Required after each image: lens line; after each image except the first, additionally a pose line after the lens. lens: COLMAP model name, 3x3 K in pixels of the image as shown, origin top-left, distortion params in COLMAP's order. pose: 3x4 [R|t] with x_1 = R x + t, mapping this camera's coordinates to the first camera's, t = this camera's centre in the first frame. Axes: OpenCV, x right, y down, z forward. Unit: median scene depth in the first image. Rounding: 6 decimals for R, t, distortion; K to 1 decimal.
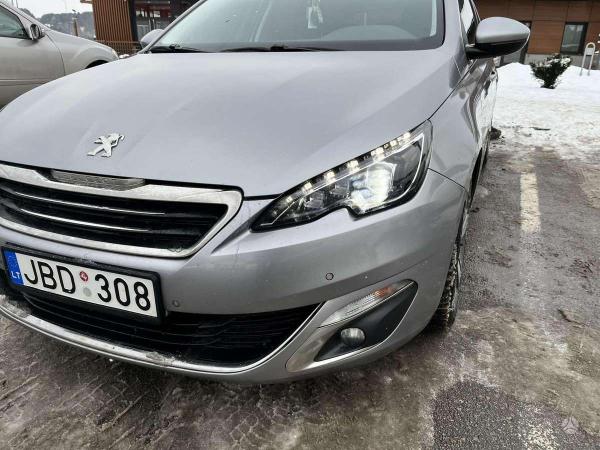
lens RADIAL K [[445.0, 0, 298.4], [0, 445.0, 226.9], [0, 0, 1]] dist [0.049217, -0.045872]
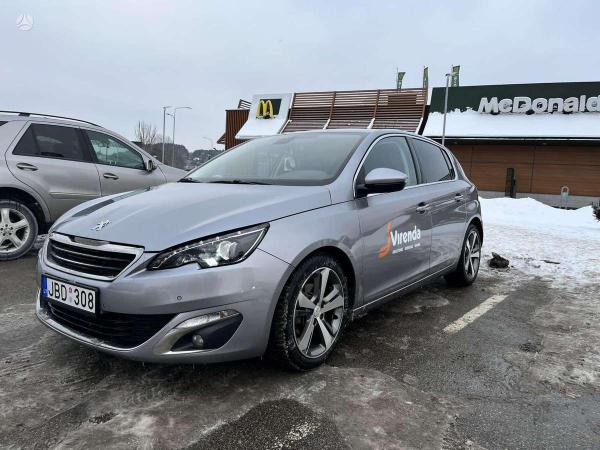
lens RADIAL K [[445.0, 0, 302.1], [0, 445.0, 227.2], [0, 0, 1]] dist [0.049217, -0.045872]
pose [[0.970075, 0.061344, -0.234927, 0.842783], [-0.123338, 0.957927, -0.259161, 0.213439], [0.209145, 0.280381, 0.936827, -0.602359]]
